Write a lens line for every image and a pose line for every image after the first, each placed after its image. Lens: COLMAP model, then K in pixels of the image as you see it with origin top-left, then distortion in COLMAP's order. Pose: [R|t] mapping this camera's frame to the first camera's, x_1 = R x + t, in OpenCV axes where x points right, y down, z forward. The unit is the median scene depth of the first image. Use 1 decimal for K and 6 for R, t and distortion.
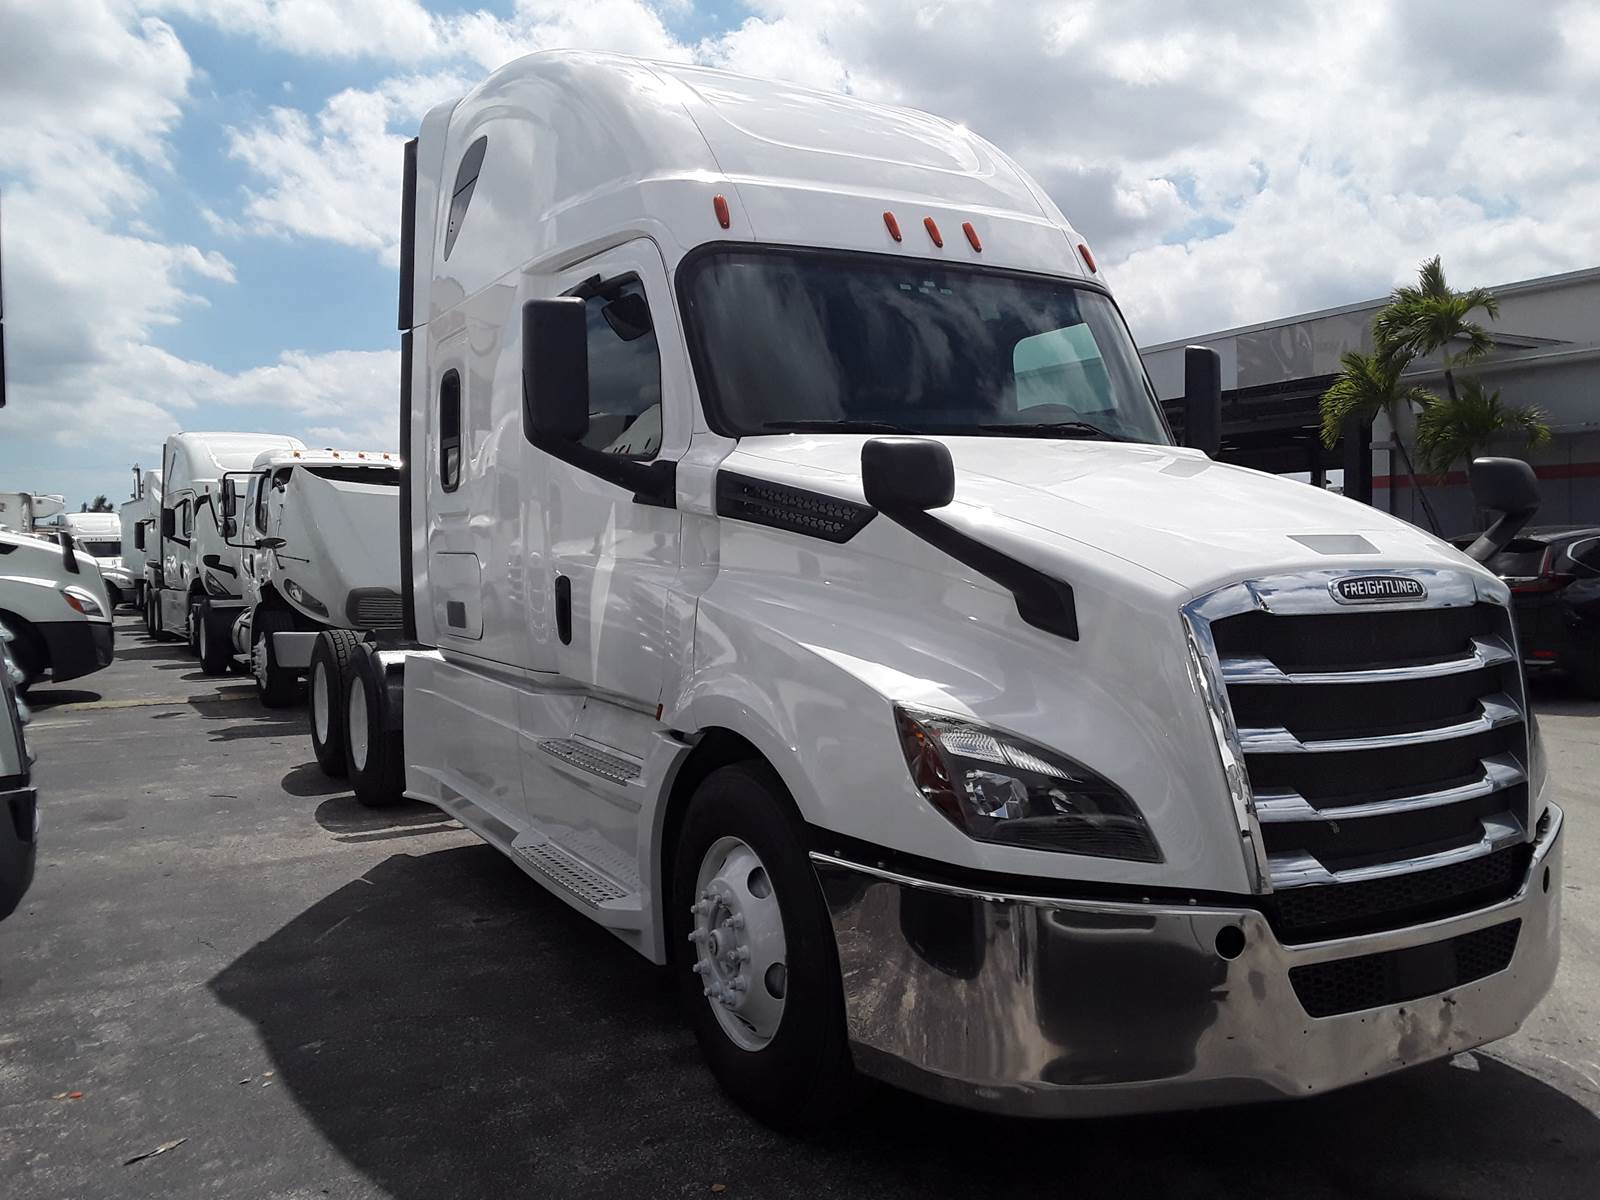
lens RADIAL K [[1230.9, 0, 800.7], [0, 1230.9, 562.9], [0, 0, 1]] dist [-0.002974, -0.000018]
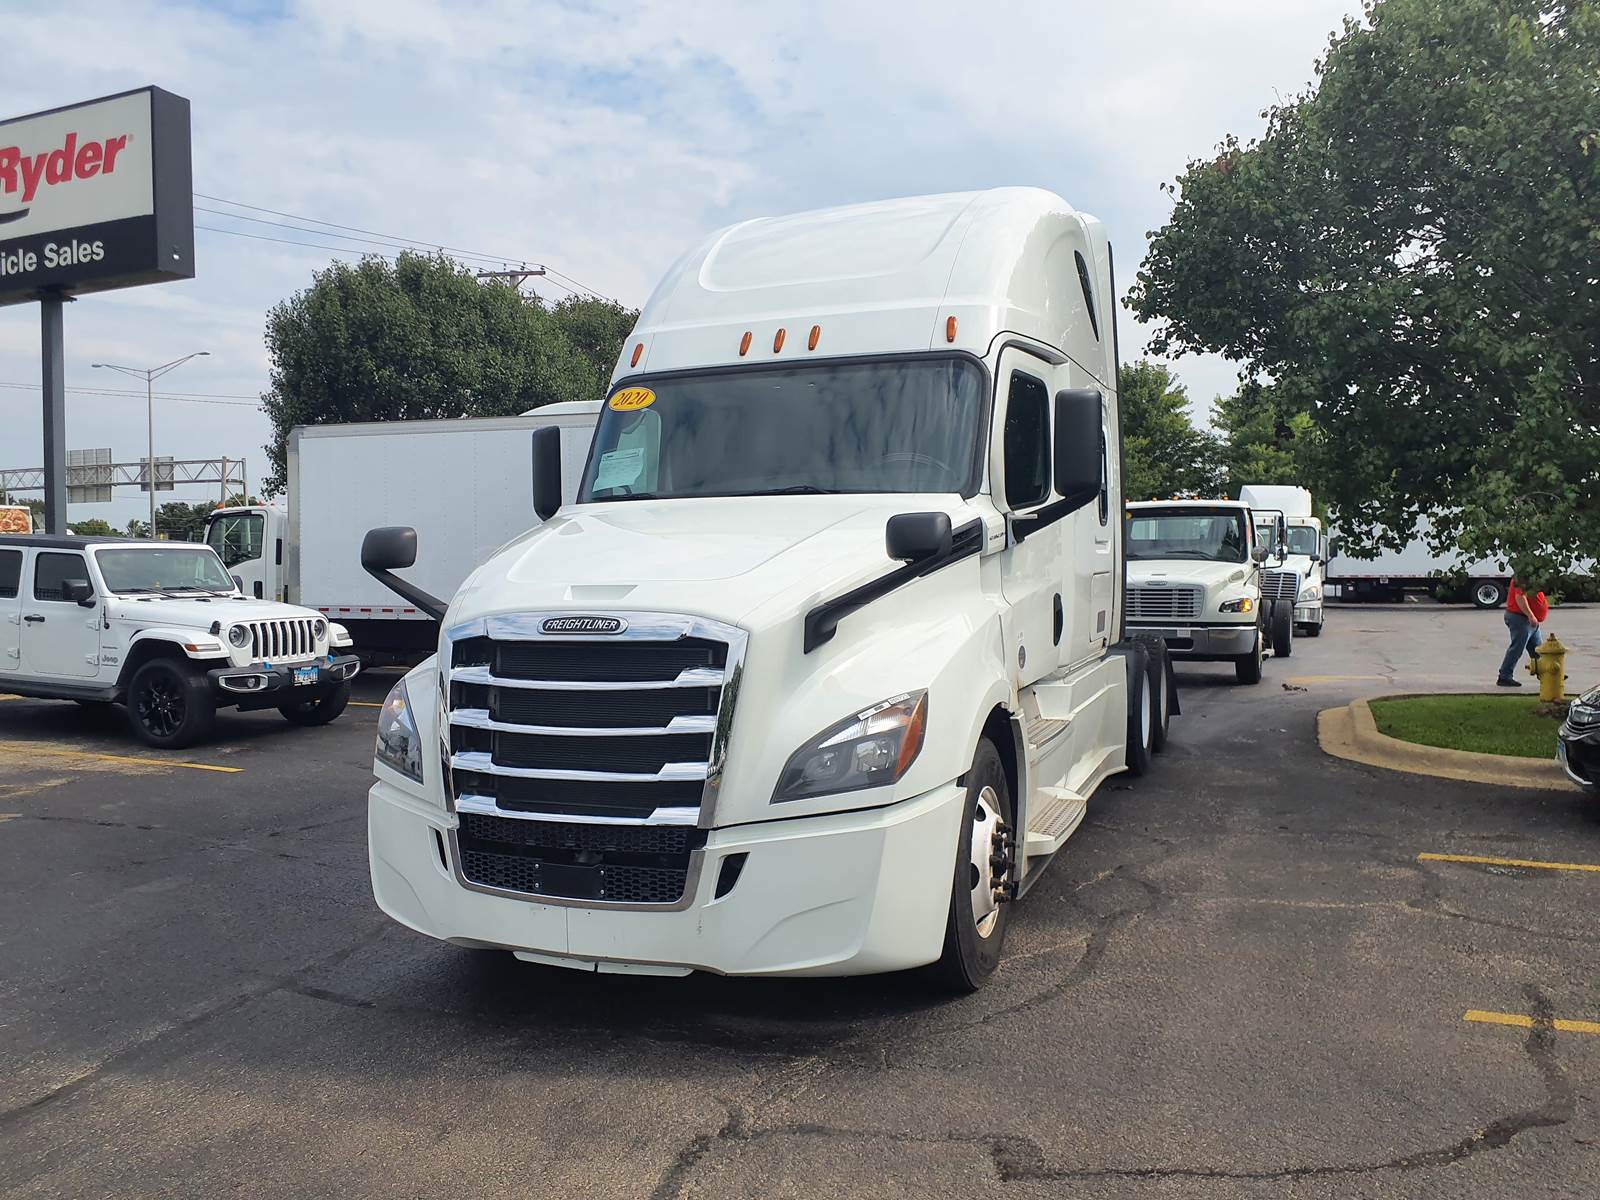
lens RADIAL K [[1218.9, 0, 800.0], [0, 1218.9, 600.0], [0, 0, 1]] dist [0.095701, 0.000478]
pose [[0.634361, 0.019897, -0.772781, 1.299745], [0.000523, 0.999657, 0.026167, -0.034098], [0.773037, -0.017003, 0.634133, 0.229556]]
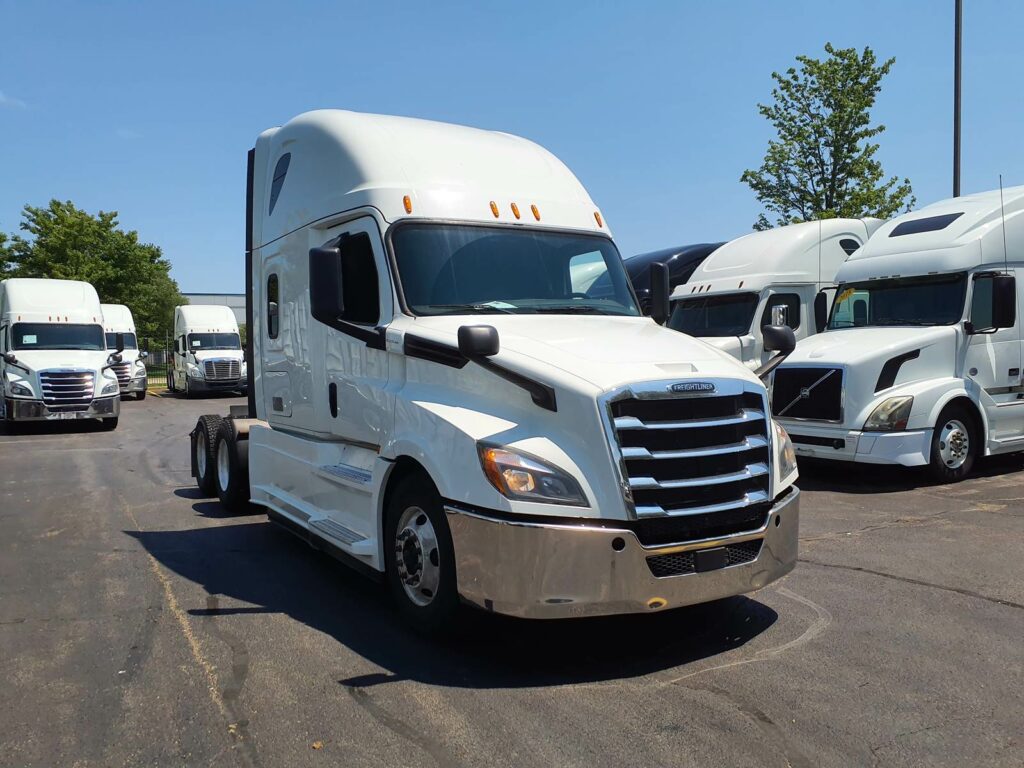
lens RADIAL K [[800.8, 0, 494.1], [0, 800.8, 381.3], [0, 0, 1]] dist [0.006095, -0.001229]
pose [[0.999946, -0.010311, -0.001297, 0.083510], [0.010333, 0.999793, 0.017526, -0.016910], [0.001116, -0.017538, 0.999846, -0.356364]]
